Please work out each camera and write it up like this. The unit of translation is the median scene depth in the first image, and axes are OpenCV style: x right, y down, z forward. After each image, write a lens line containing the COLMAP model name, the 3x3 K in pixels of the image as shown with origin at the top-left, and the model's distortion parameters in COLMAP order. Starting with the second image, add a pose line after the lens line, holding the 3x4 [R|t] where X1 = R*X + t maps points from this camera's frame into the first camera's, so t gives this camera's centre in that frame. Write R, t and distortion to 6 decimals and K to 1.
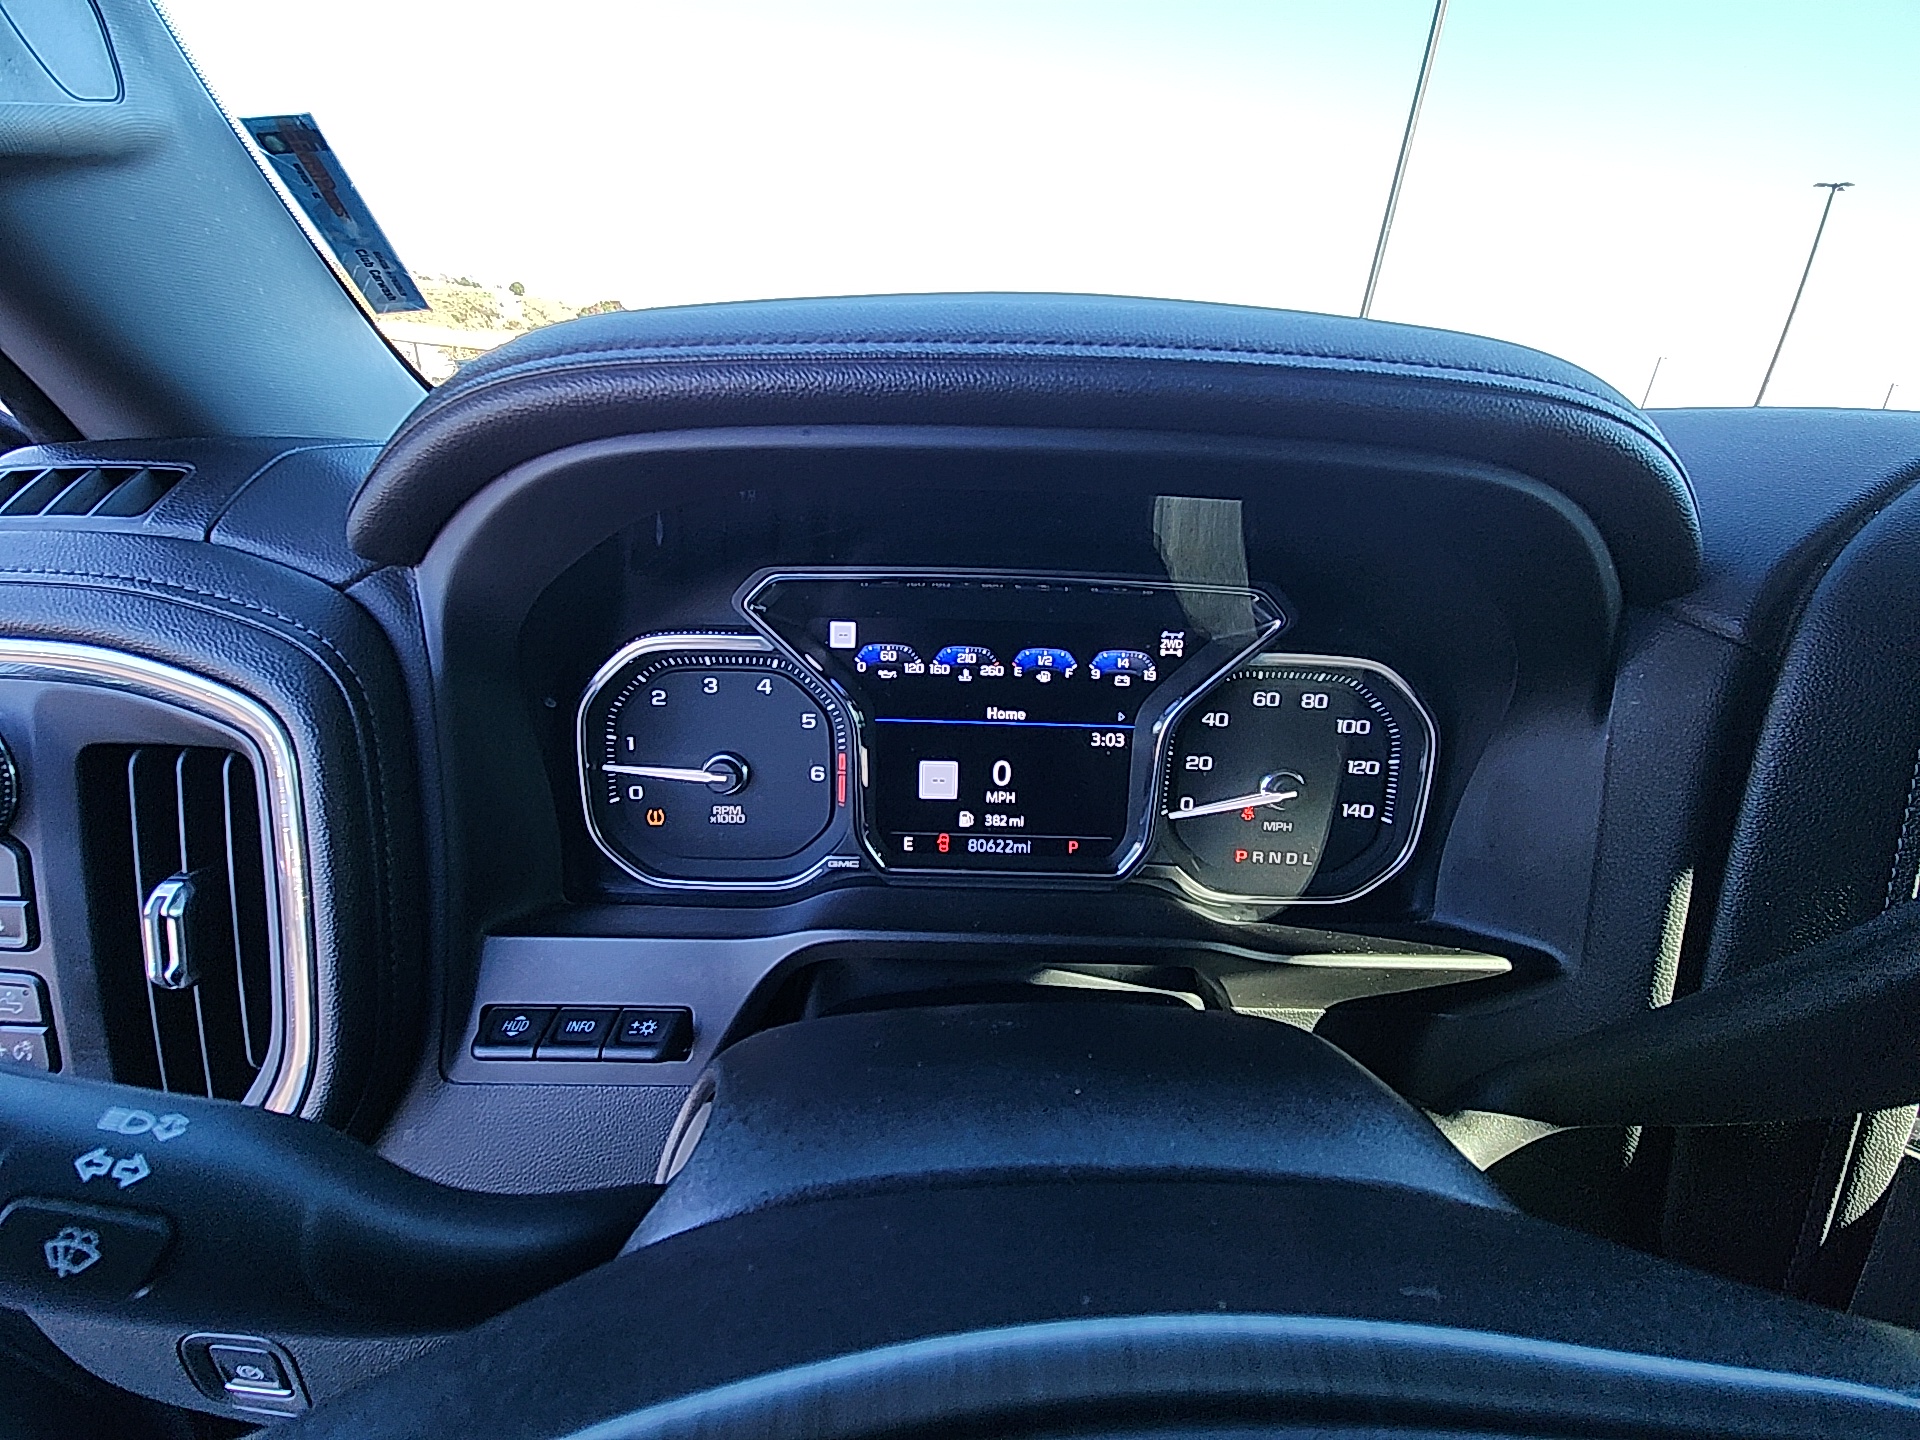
lens RADIAL K [[779.5, 0, 953.5], [0, 779.5, 710.1], [0, 0, 1]] dist [0.009450, -0.005878]
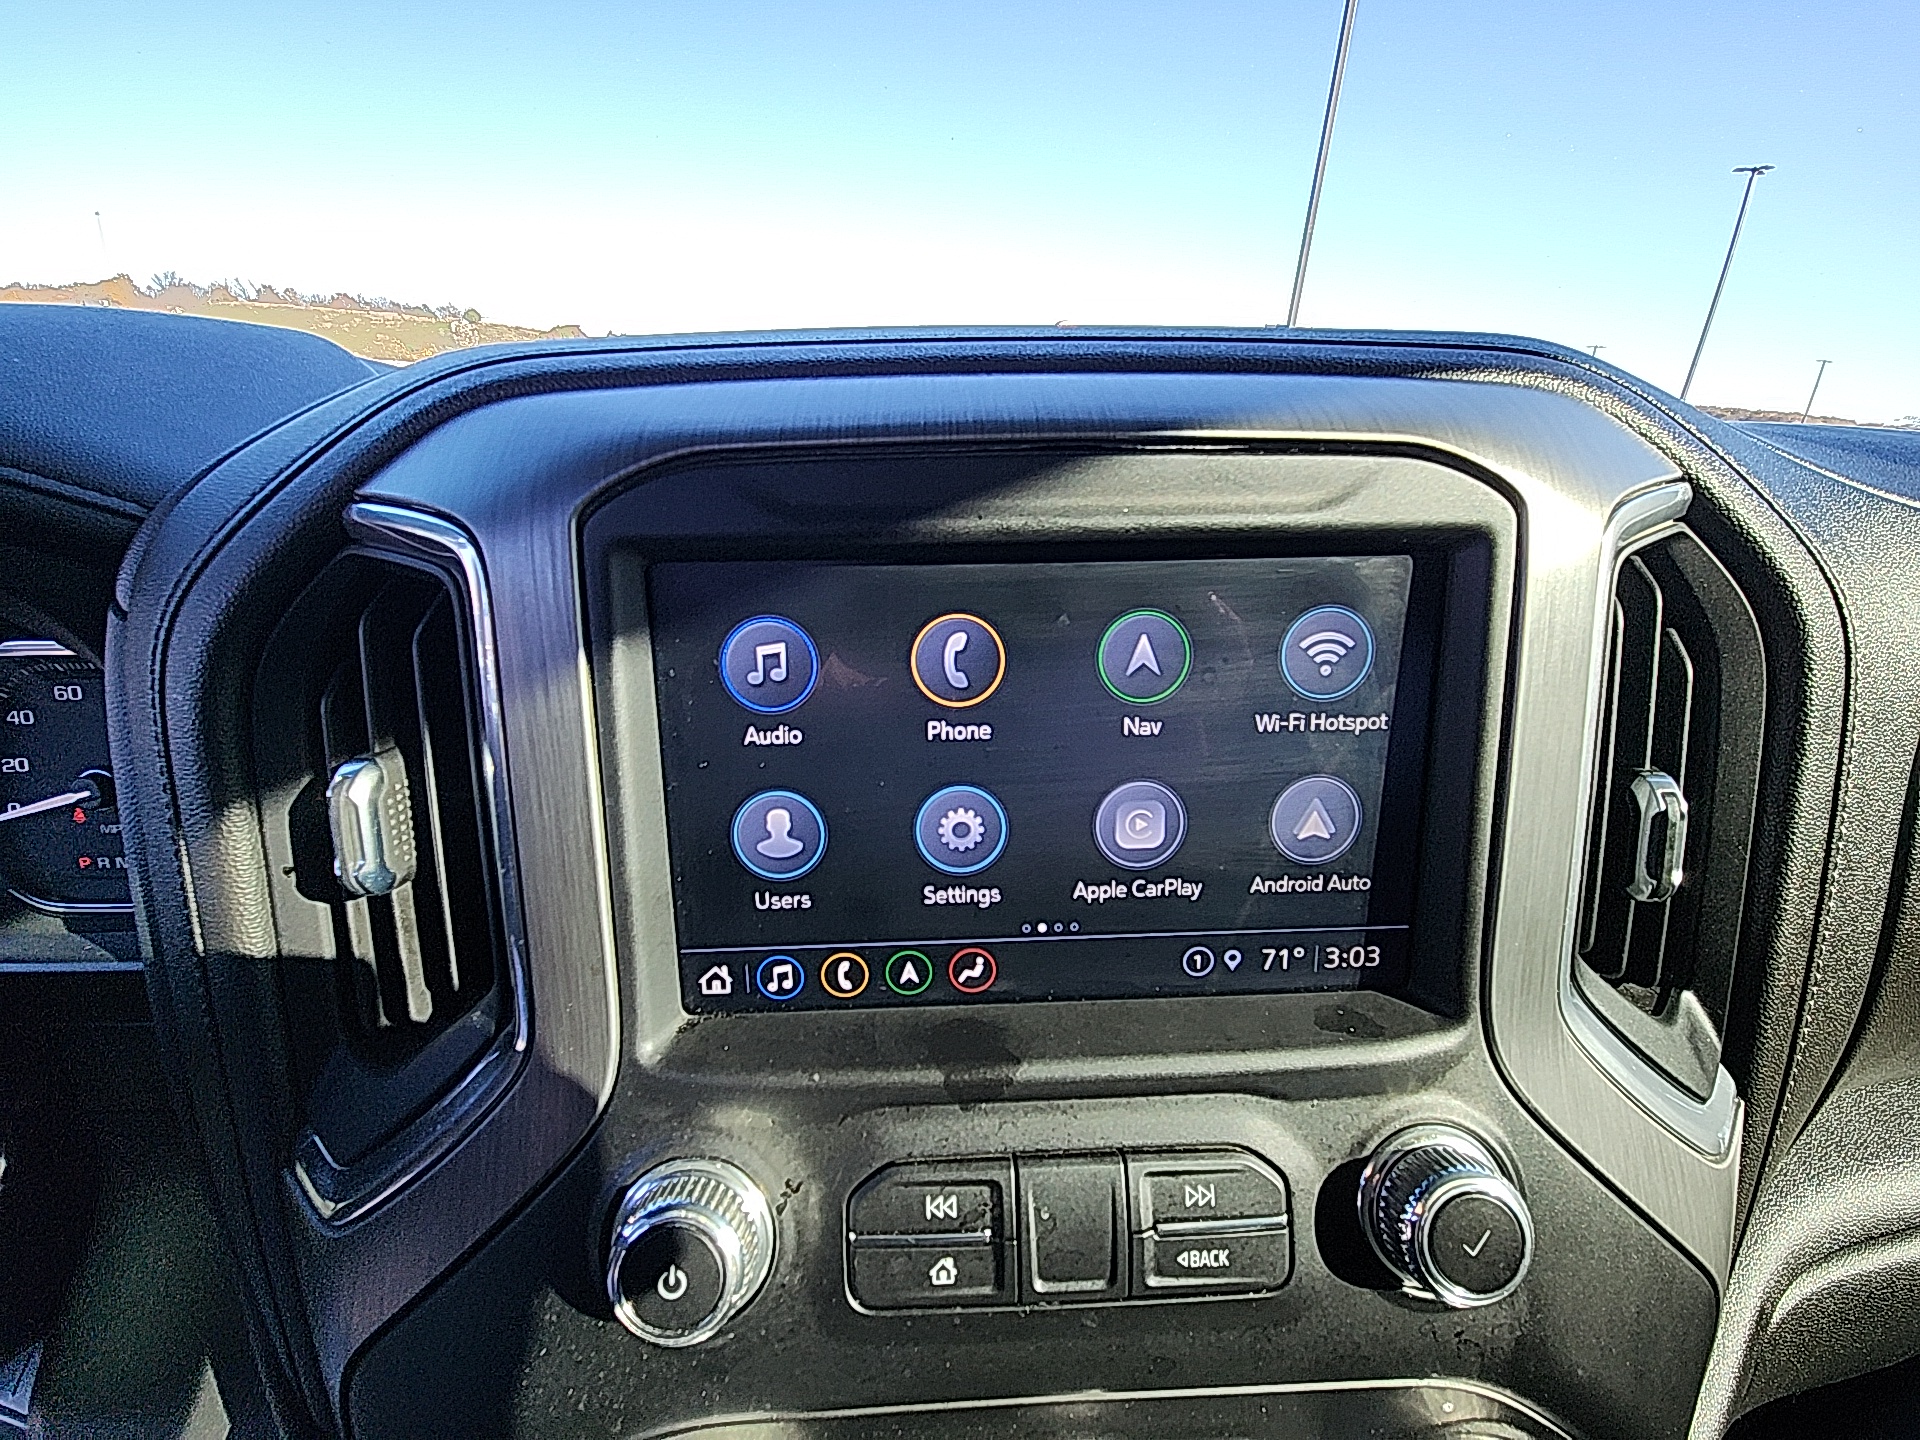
lens RADIAL K [[779.5, 0, 951.2], [0, 779.5, 701.5], [0, 0, 1]] dist [0.009450, -0.005878]
pose [[0.998584, -0.047933, 0.023055, 1.405477], [0.048361, 0.998661, -0.018381, 0.062979], [-0.022143, 0.019470, 0.999565, 0.041124]]
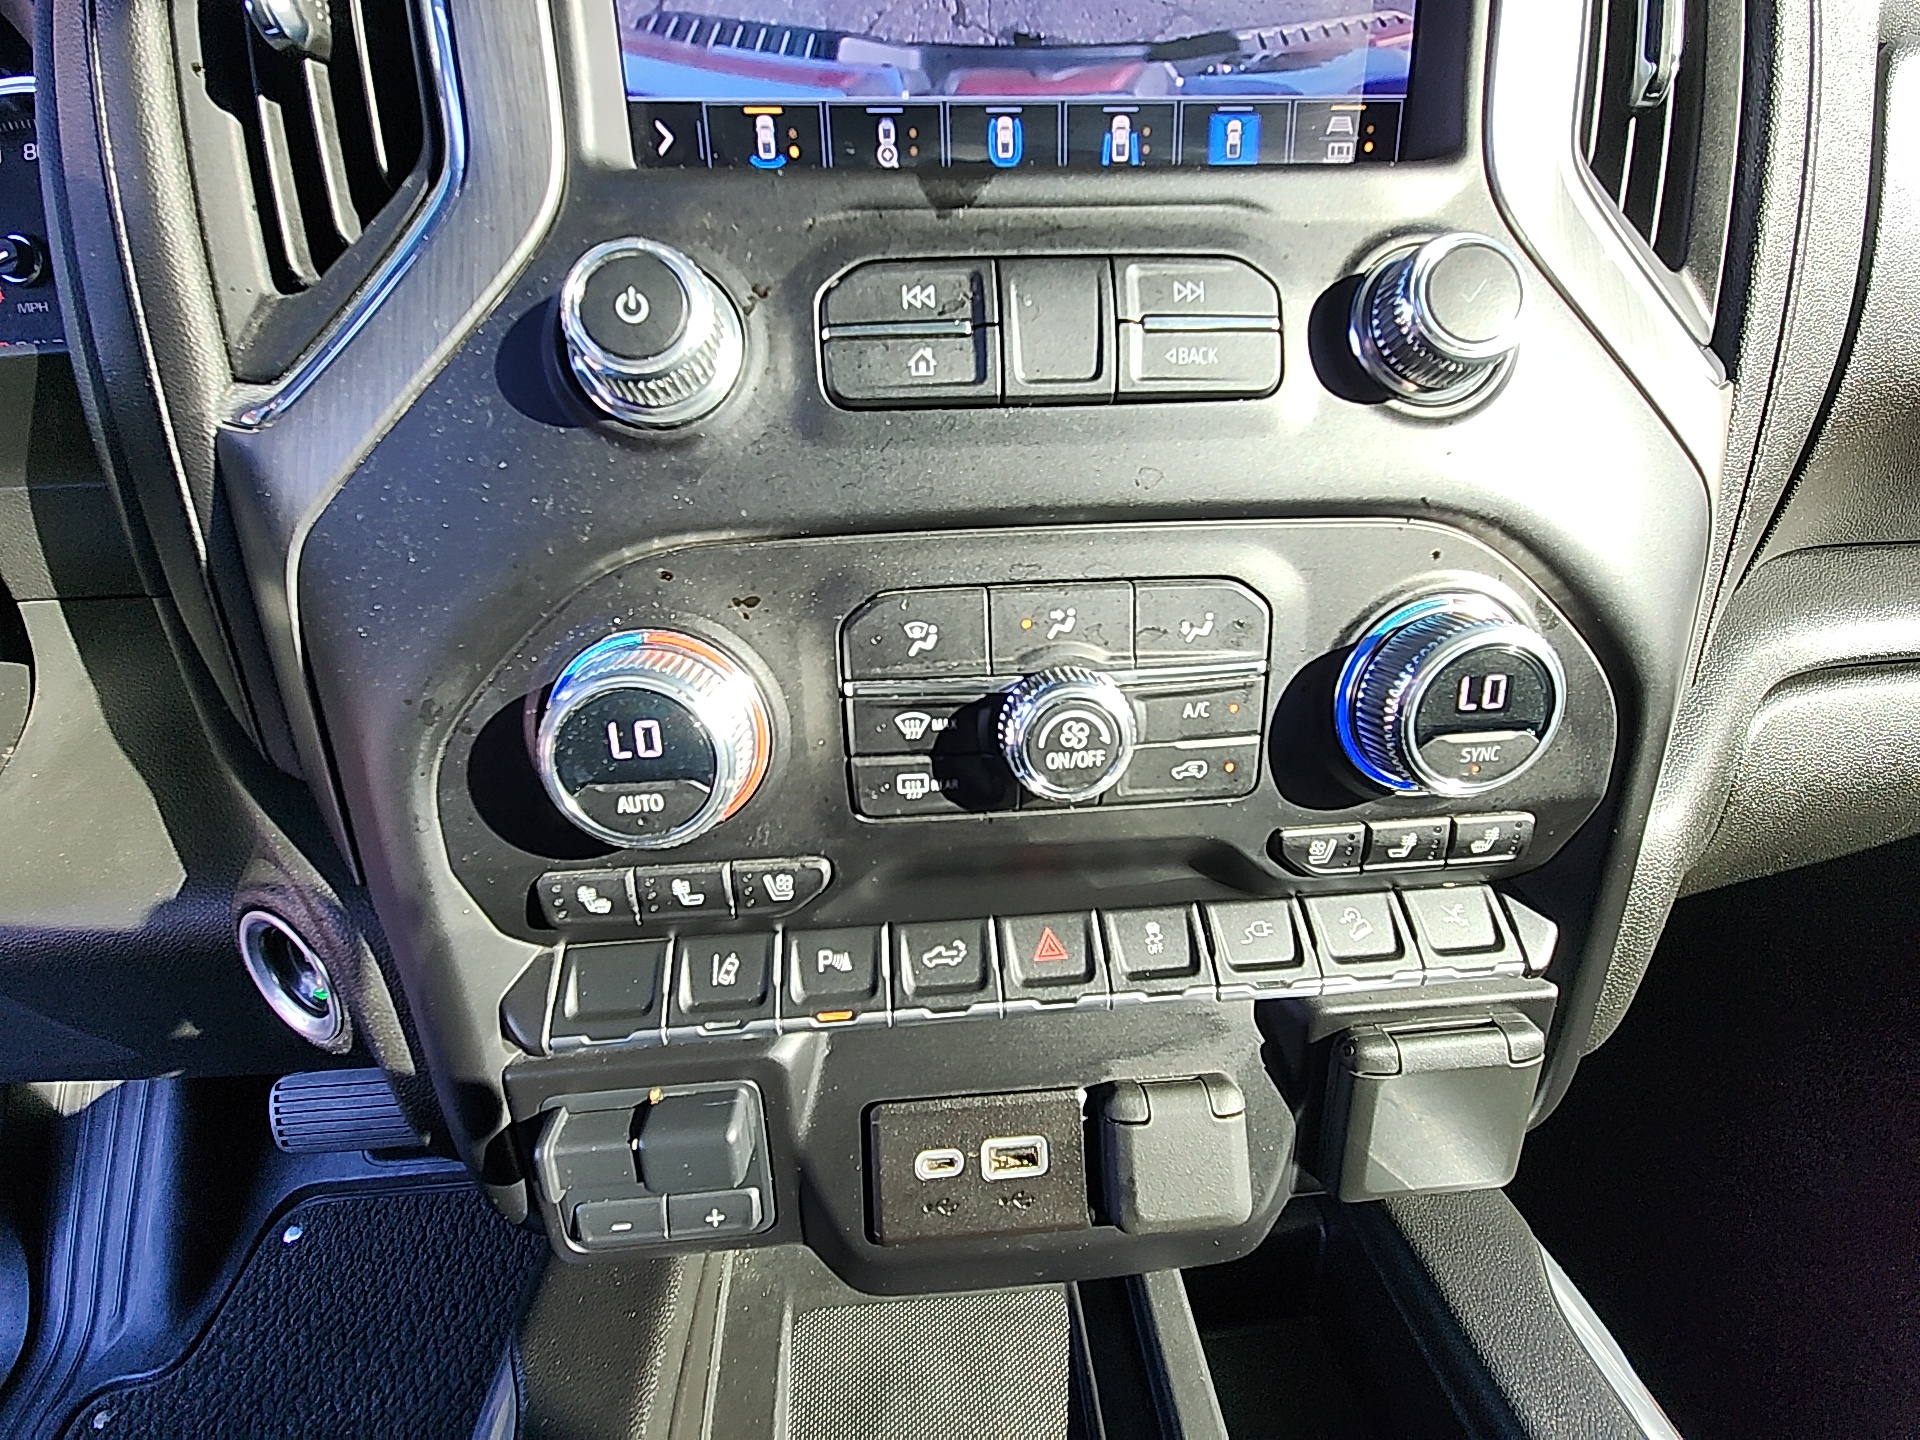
lens RADIAL K [[779.5, 0, 946.1], [0, 779.5, 711.7], [0, 0, 1]] dist [0.009450, -0.005878]
pose [[0.996189, -0.074065, 0.046074, 1.370293], [0.070971, 0.995325, 0.065506, 0.614998], [-0.050710, -0.061987, 0.996788, 0.059645]]
